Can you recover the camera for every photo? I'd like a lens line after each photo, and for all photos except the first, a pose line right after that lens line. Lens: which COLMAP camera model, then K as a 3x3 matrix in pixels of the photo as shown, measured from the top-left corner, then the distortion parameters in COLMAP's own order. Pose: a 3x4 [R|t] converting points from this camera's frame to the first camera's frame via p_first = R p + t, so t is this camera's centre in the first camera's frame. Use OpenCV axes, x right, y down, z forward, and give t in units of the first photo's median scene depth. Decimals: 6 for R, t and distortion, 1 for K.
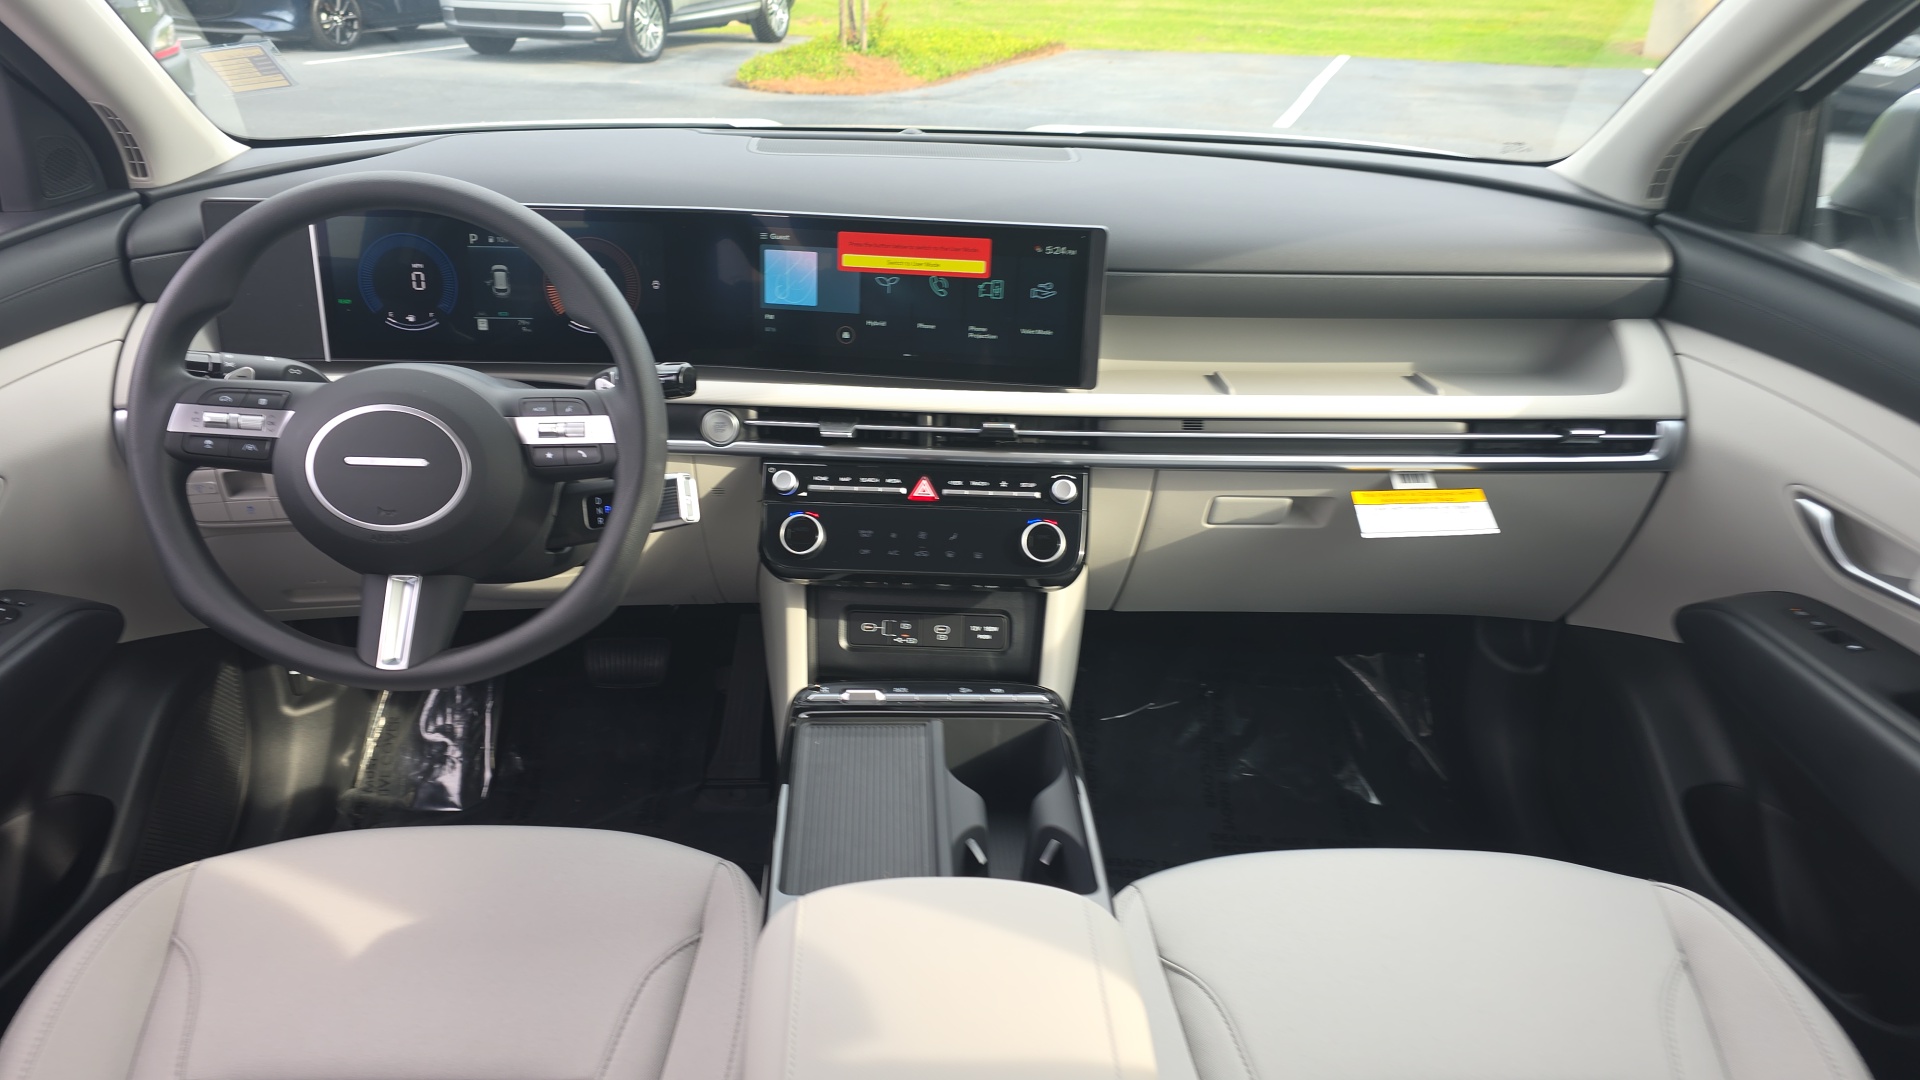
lens RADIAL K [[1297.3, 0, 951.3], [0, 1297.3, 555.0], [0, 0, 1]] dist [0.106845, -0.145301]
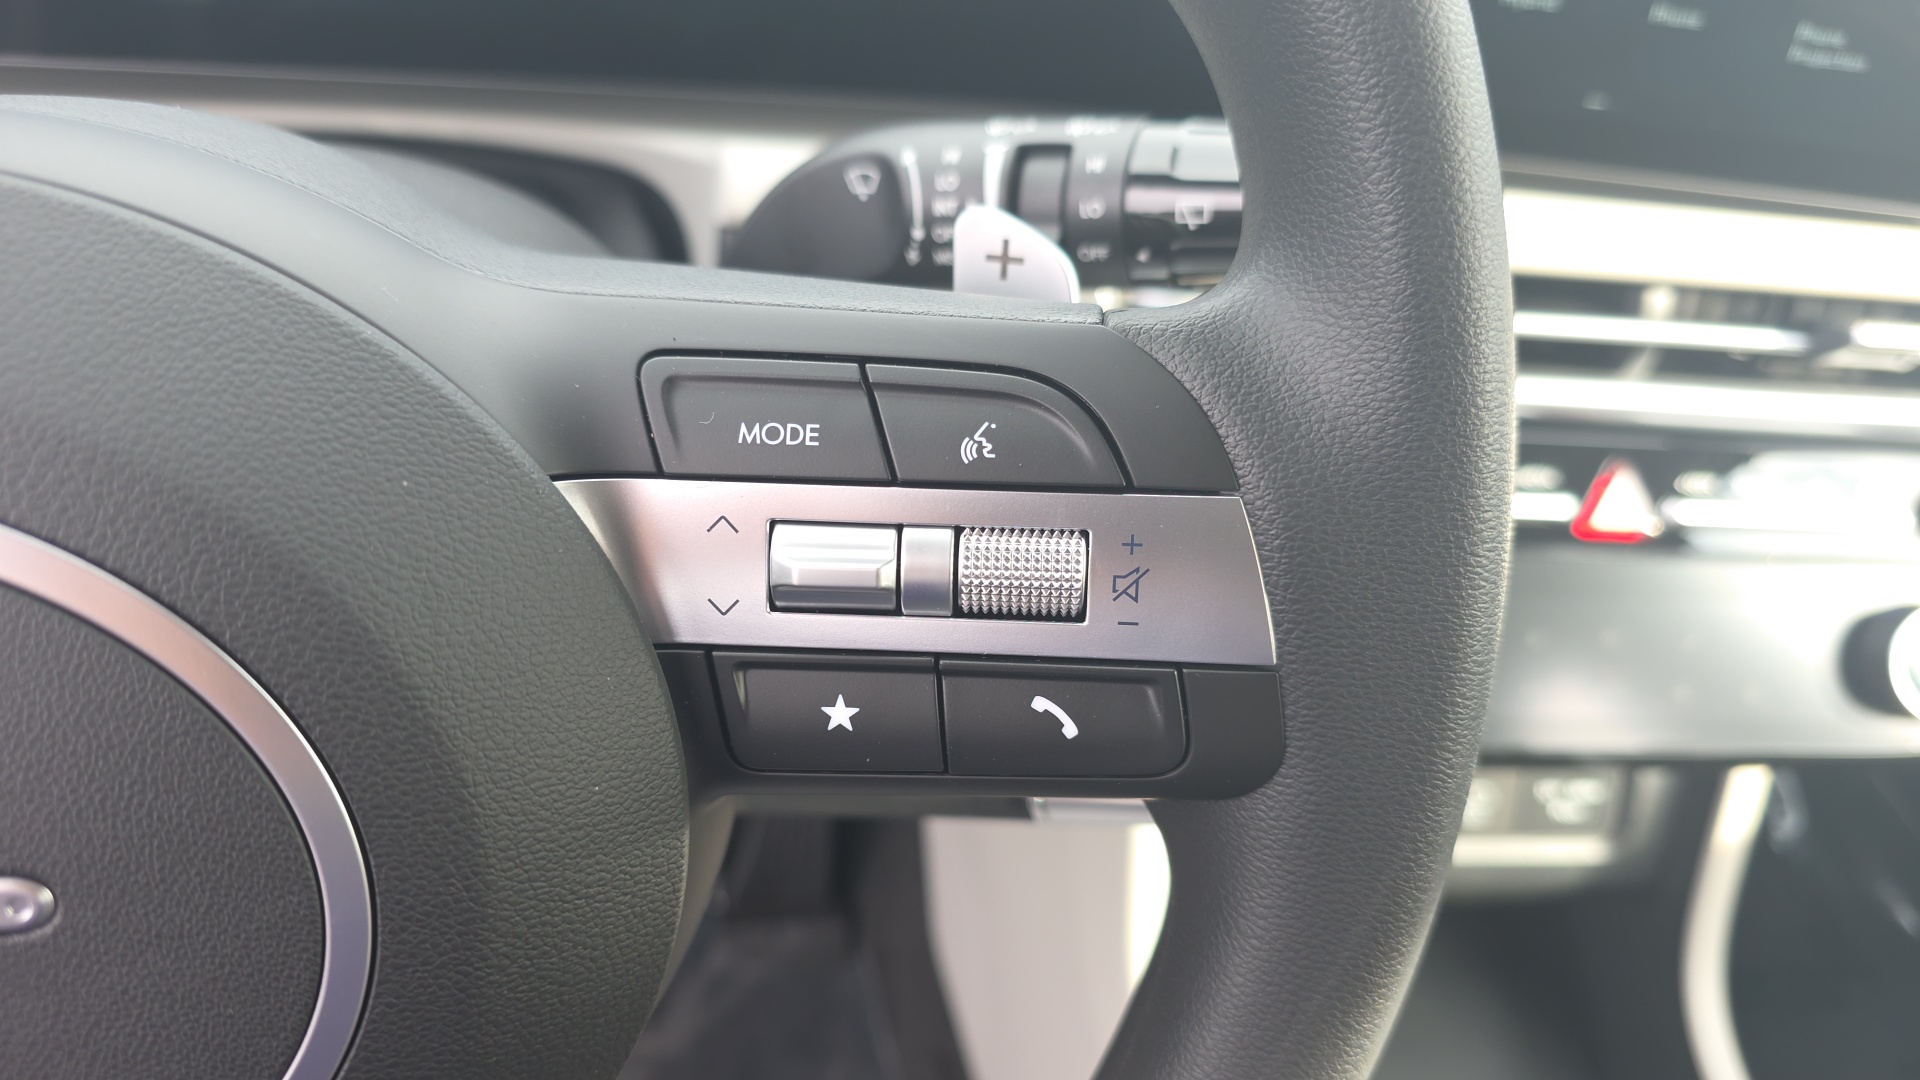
lens RADIAL K [[1380.7, 0, 954.6], [0, 1380.7, 568.2], [0, 0, 1]] dist [0.002955, -0.057940]
pose [[0.987145, -0.008464, 0.159602, -0.257032], [-0.023805, 0.979672, 0.199188, -0.103624], [-0.158044, -0.200426, 0.966877, 0.667541]]
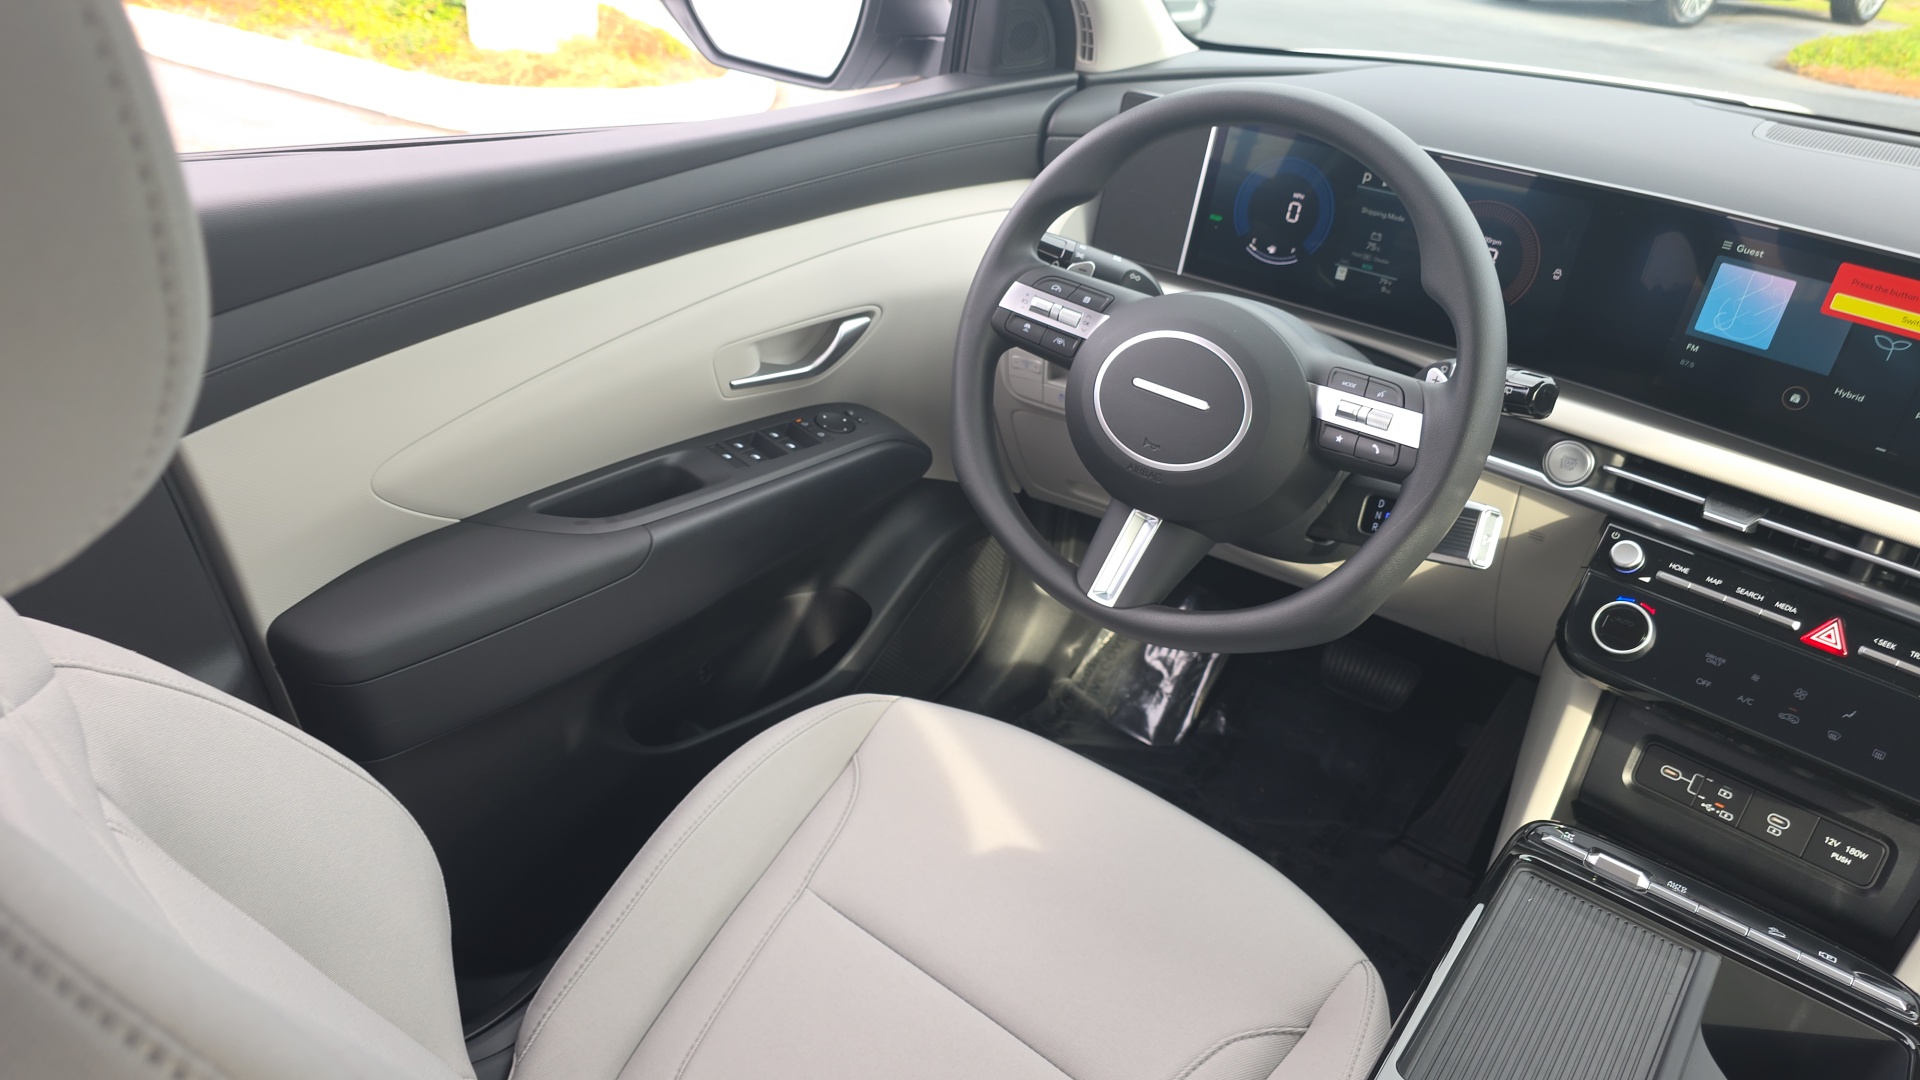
lens RADIAL K [[1313.0, 0, 922.6], [0, 1313.0, 514.7], [0, 0, 1]] dist [0.033664, -0.042046]
pose [[0.752107, 0.337849, -0.565856, -0.007534], [-0.331046, 0.936095, 0.118892, -0.034136], [0.569862, 0.097905, 0.815887, 0.123302]]
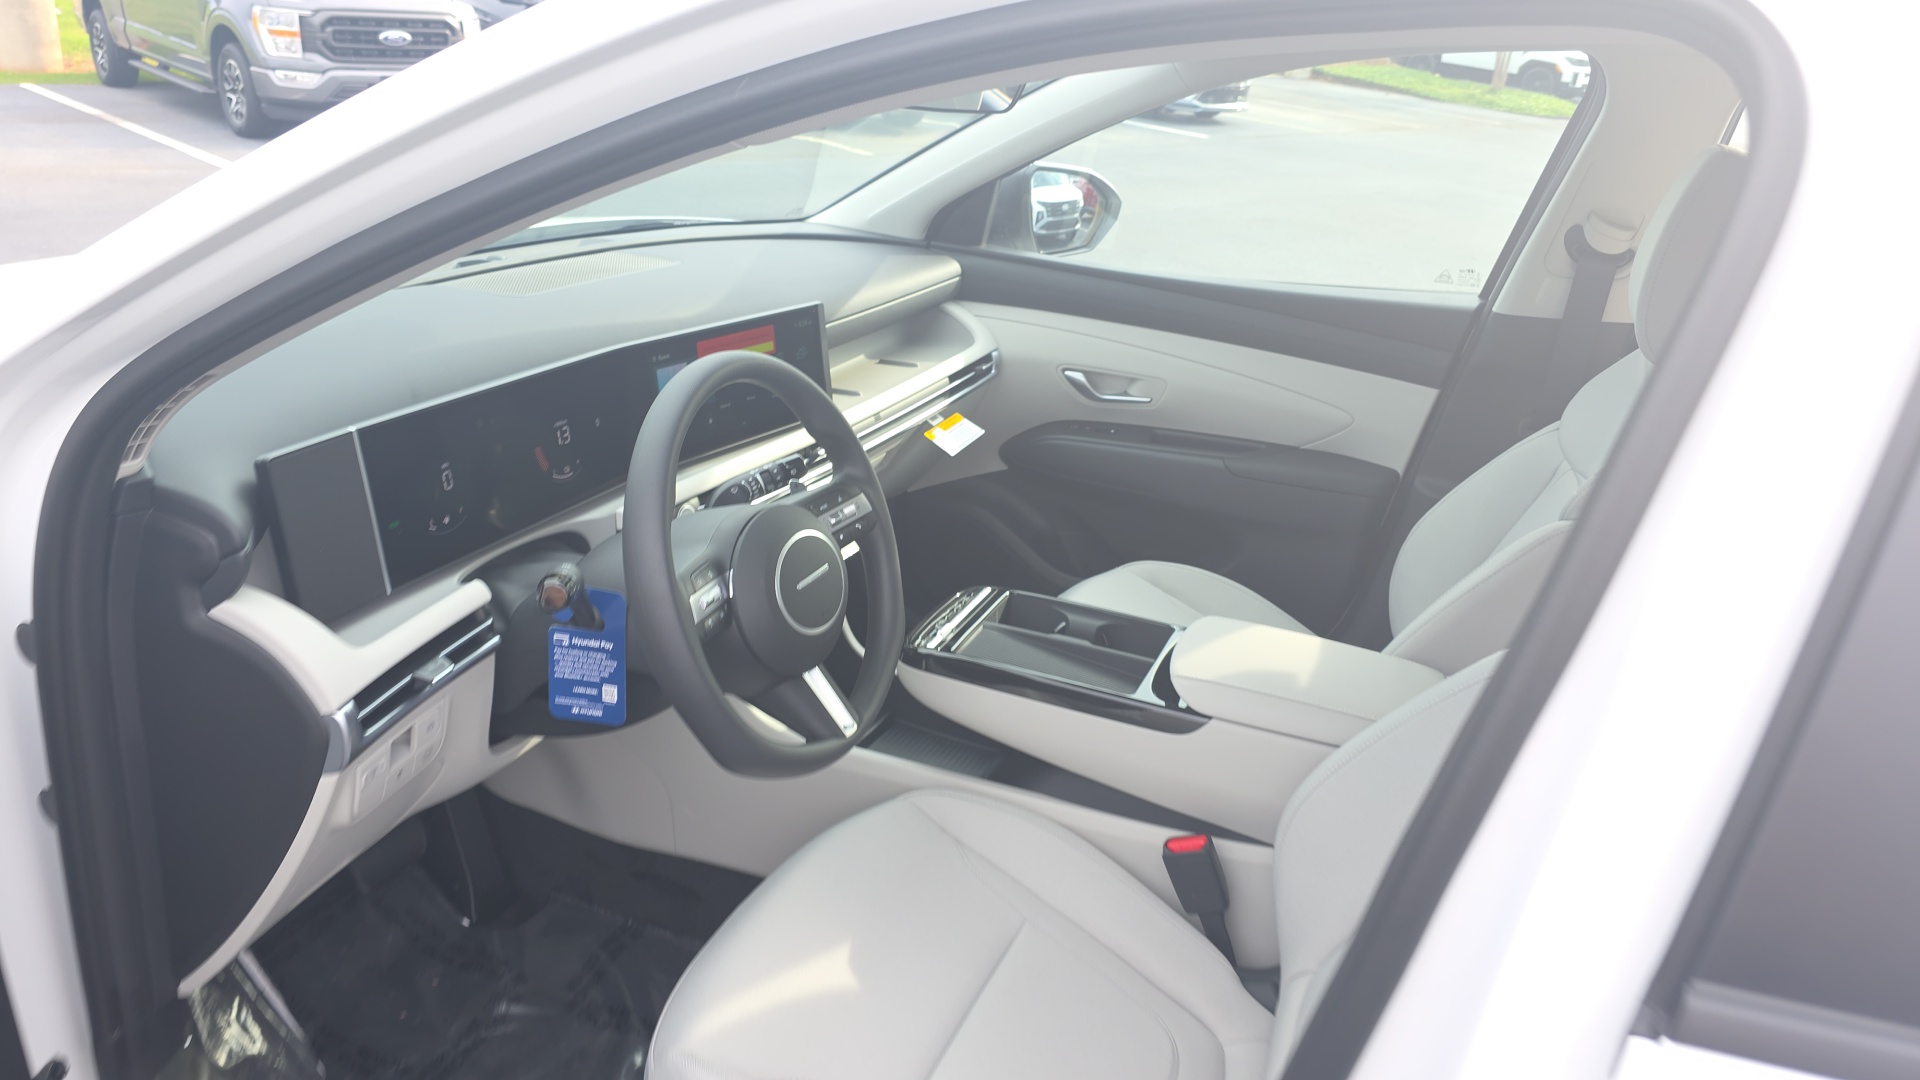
lens RADIAL K [[1282.1, 0, 918.7], [0, 1282.1, 531.8], [0, 0, 1]] dist [0.052162, -0.046608]
pose [[0.437598, -0.325197, 0.838305, -1.070536], [0.338214, 0.923372, 0.181647, -0.229204], [-0.833138, 0.204038, 0.514052, 0.225642]]
